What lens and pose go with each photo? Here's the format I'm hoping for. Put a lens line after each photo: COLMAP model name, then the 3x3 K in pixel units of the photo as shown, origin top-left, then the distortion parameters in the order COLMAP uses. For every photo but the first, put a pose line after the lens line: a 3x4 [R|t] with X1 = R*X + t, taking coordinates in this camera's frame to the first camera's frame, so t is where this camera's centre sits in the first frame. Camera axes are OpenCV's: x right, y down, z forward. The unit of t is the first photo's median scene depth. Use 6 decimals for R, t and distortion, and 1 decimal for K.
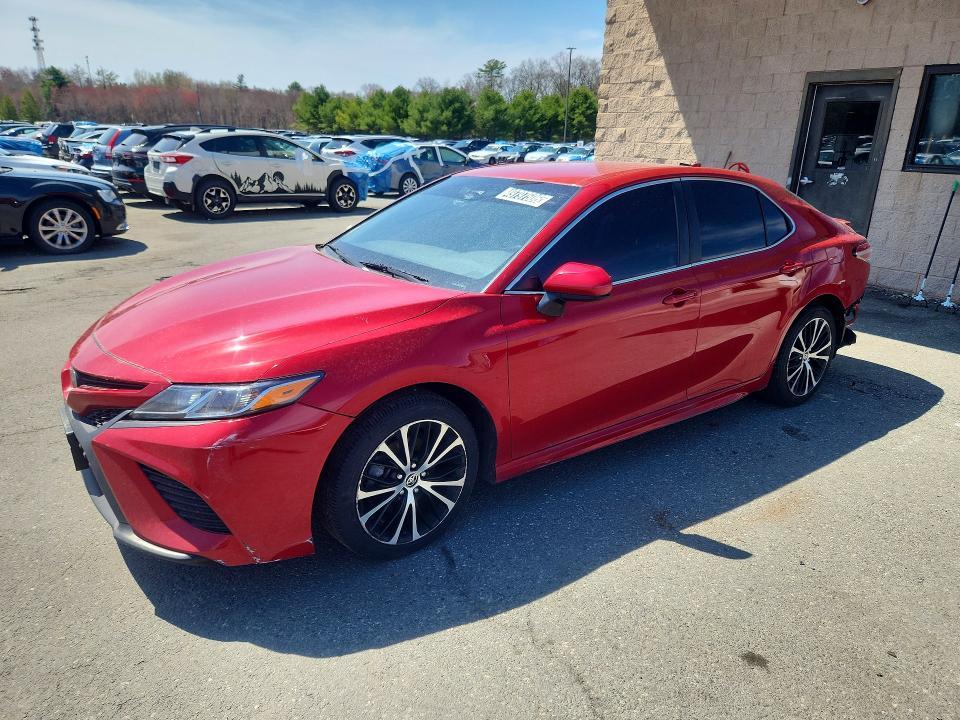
lens RADIAL K [[702.9, 0, 480.0], [0, 702.9, 360.0], [0, 0, 1]] dist [0.058319, -0.056888]
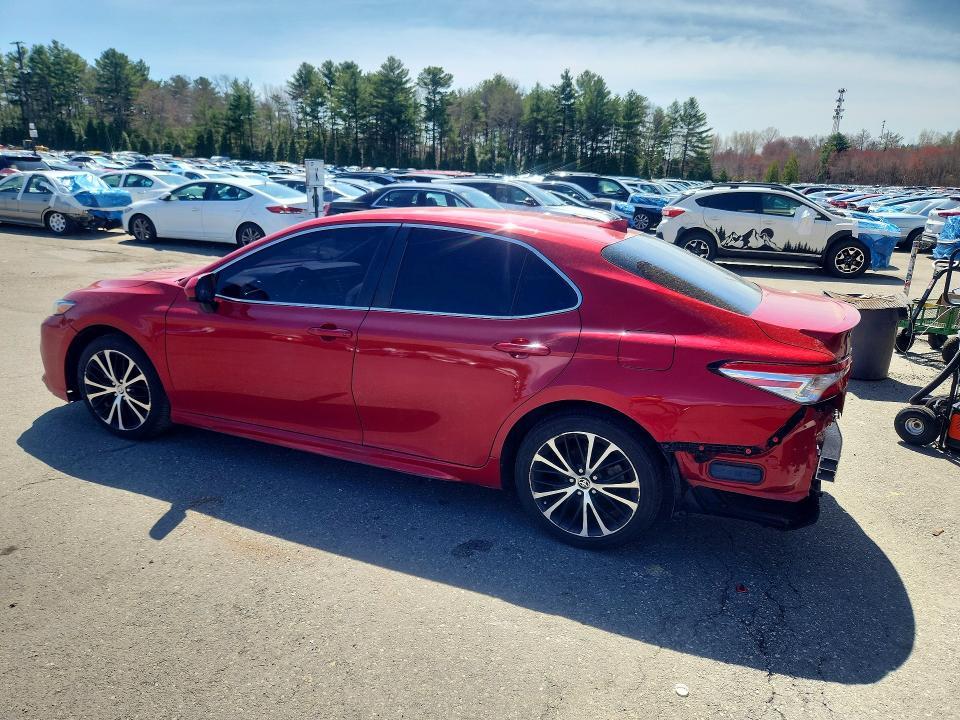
lens RADIAL K [[702.9, 0, 480.0], [0, 702.9, 360.0], [0, 0, 1]] dist [0.058319, -0.056888]
pose [[0.464011, 0.211173, -0.860290, 0.410704], [-0.280590, 0.956200, 0.083376, -0.063685], [0.840216, 0.202701, 0.502940, 0.214765]]
